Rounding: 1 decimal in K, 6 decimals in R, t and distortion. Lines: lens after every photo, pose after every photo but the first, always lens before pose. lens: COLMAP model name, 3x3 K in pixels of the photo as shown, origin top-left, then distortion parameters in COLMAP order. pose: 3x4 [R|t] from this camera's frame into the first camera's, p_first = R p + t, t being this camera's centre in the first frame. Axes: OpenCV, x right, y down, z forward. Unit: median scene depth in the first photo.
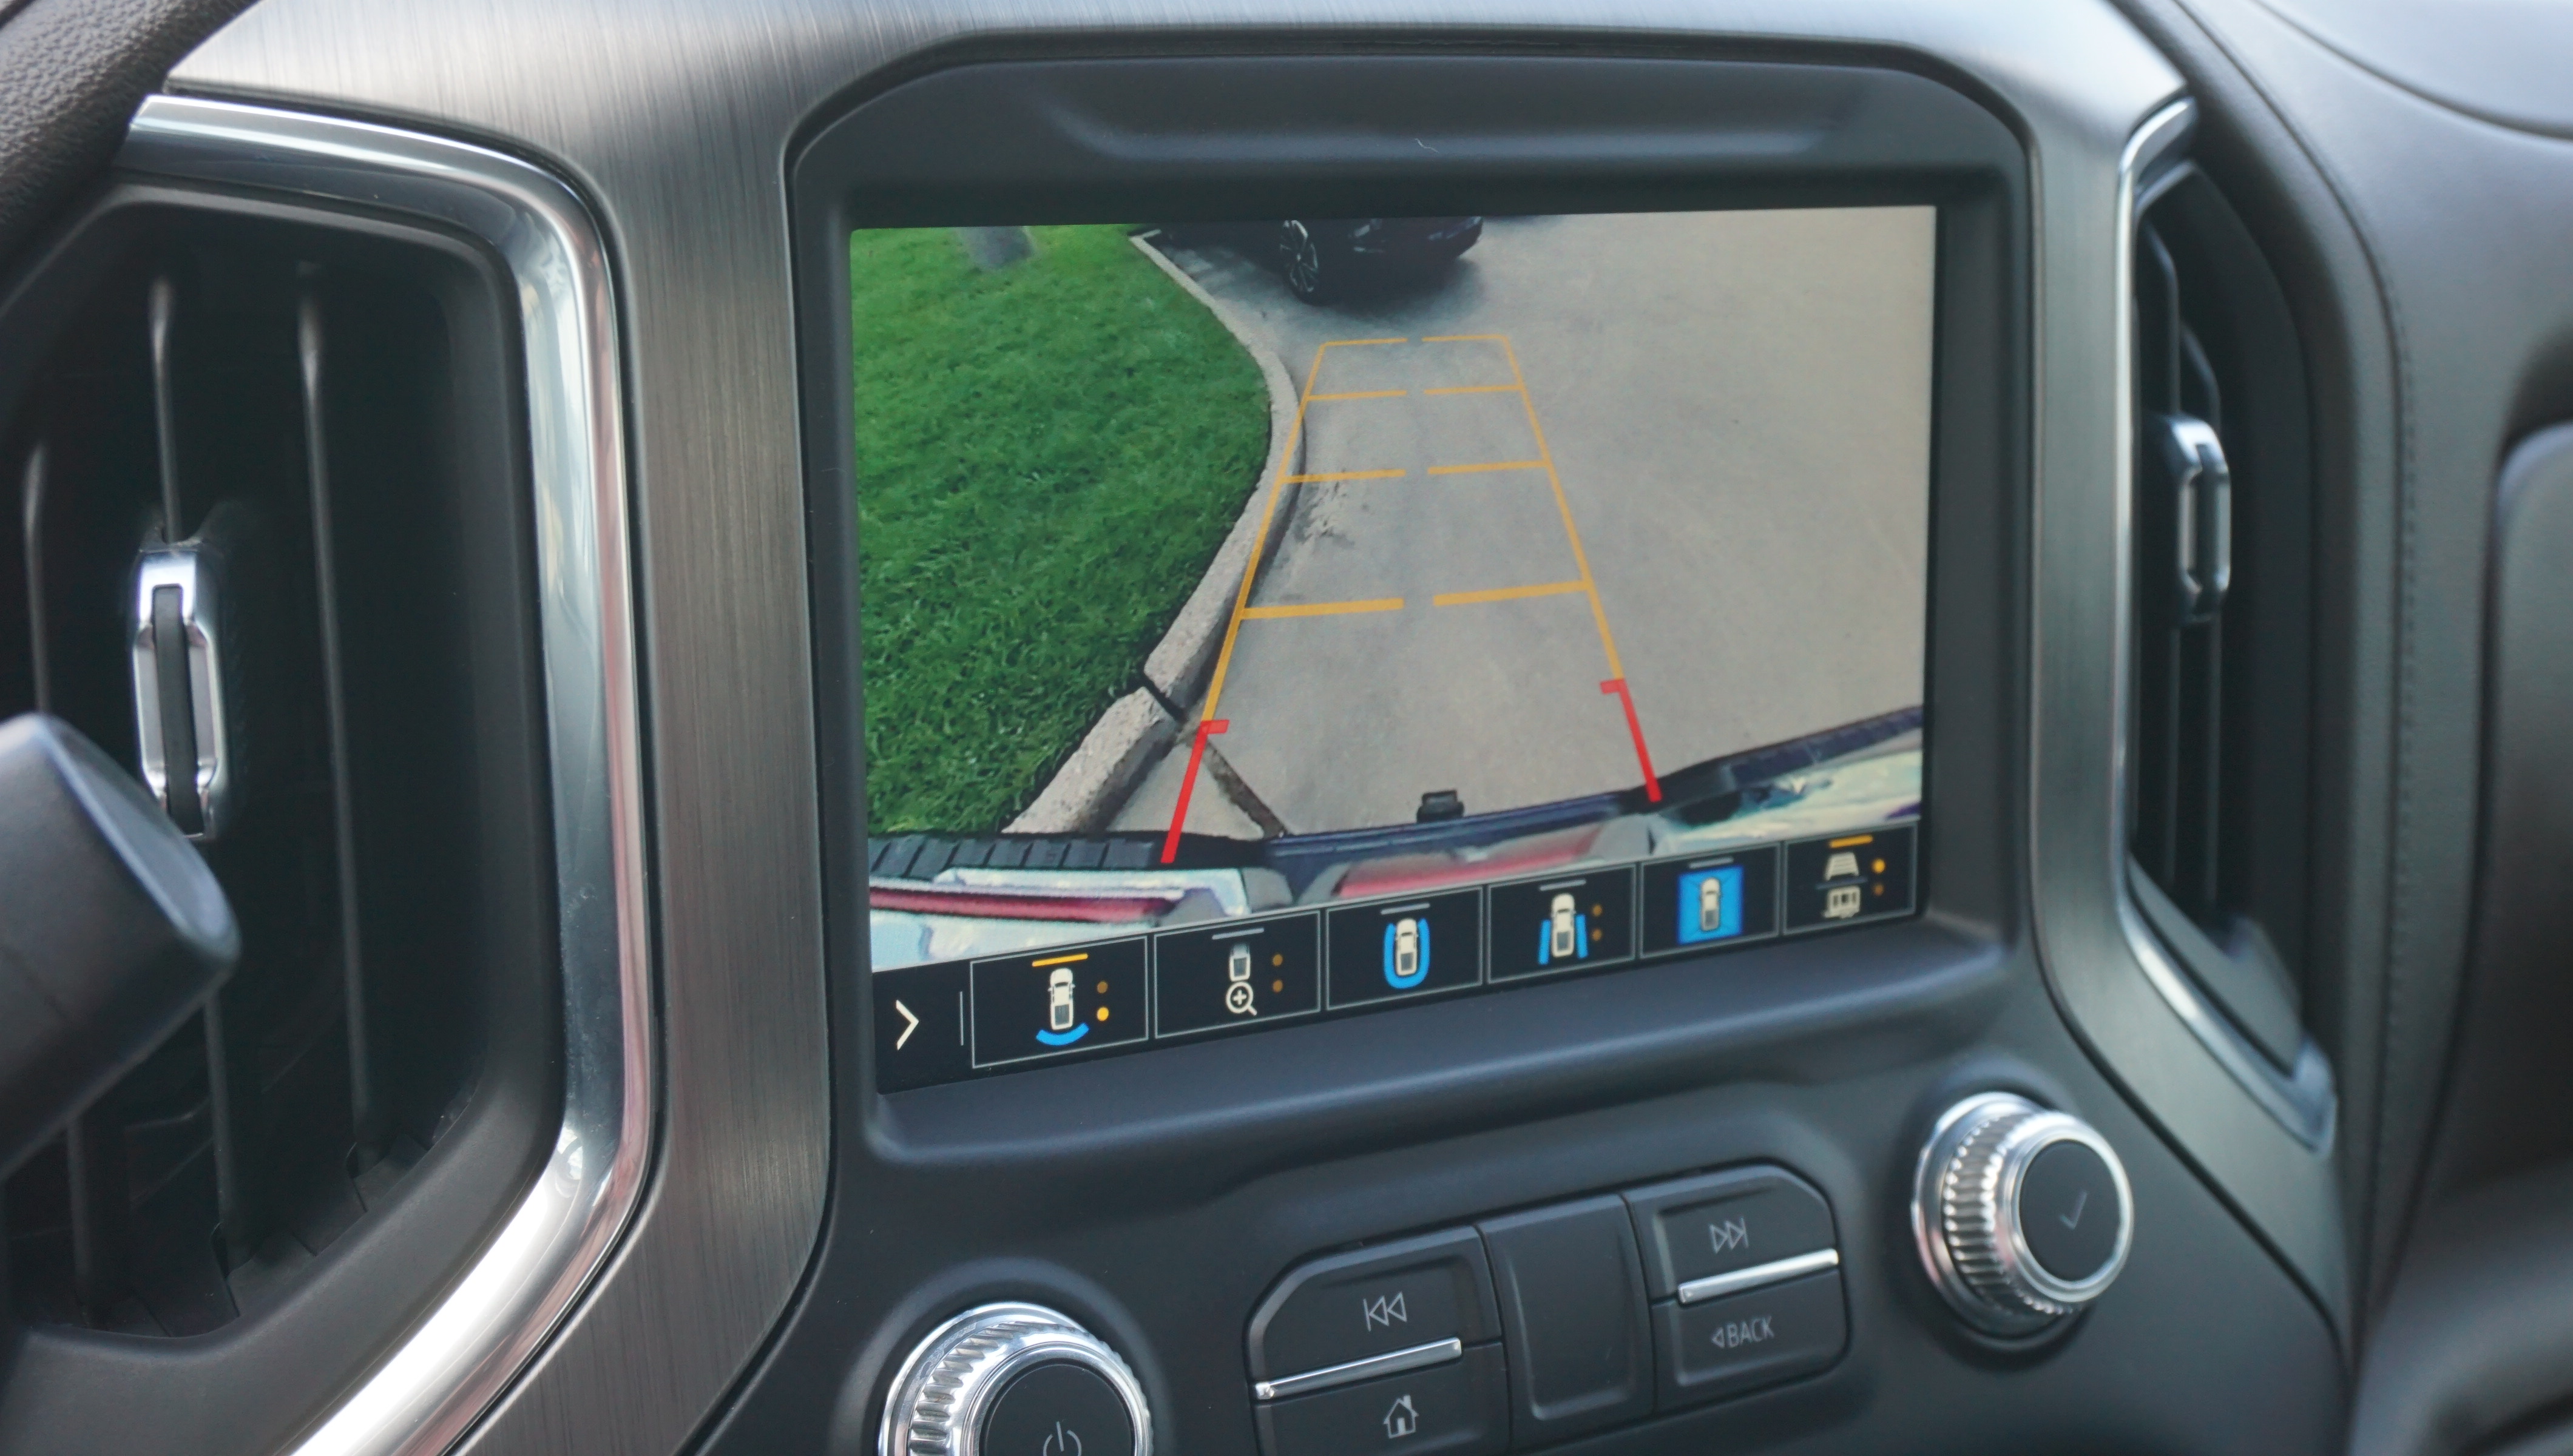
lens RADIAL K [[3375.3, 0, 1286.5], [0, 3375.3, 728.0], [0, 0, 1]] dist [0.013088, 0.019801]
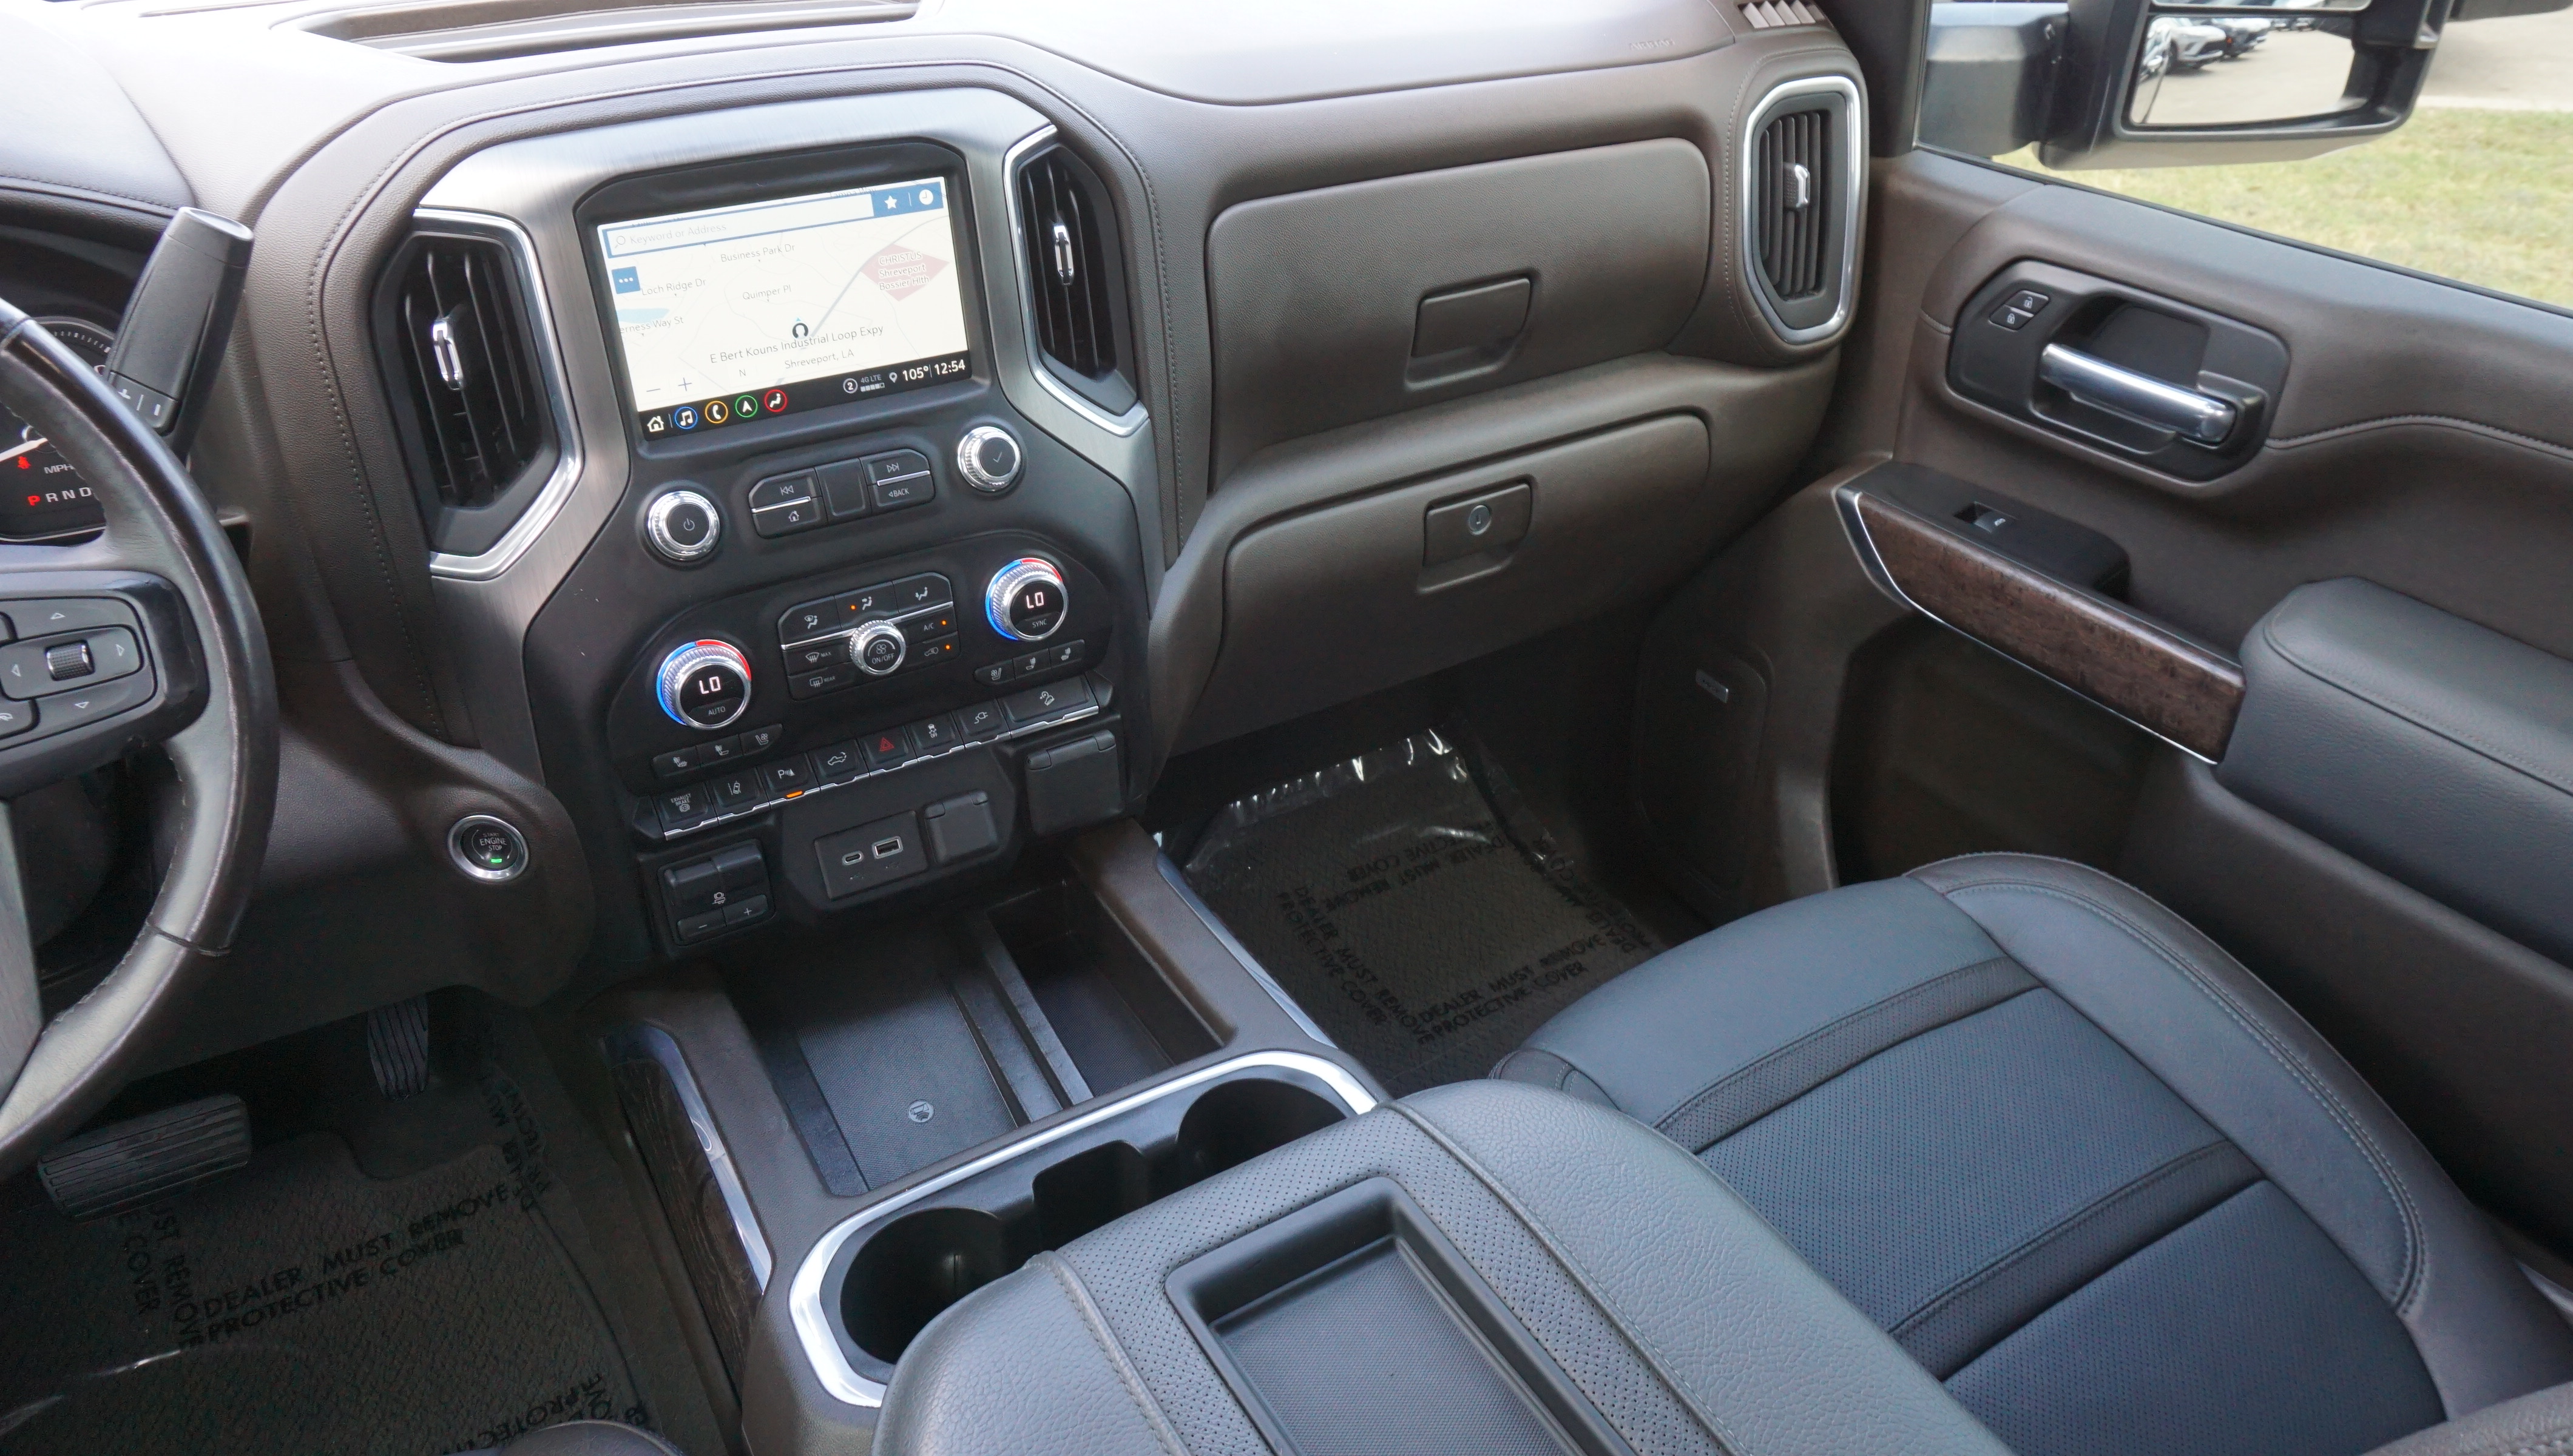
lens RADIAL K [[1722.0, 0, 1294.6], [0, 1722.0, 726.2], [0, 0, 1]] dist [-0.045571, 0.033679]
pose [[0.998715, -0.039729, -0.031471, 0.643467], [0.046997, 0.958394, 0.281553, -0.096275], [0.018976, -0.282670, 0.959029, -0.954085]]
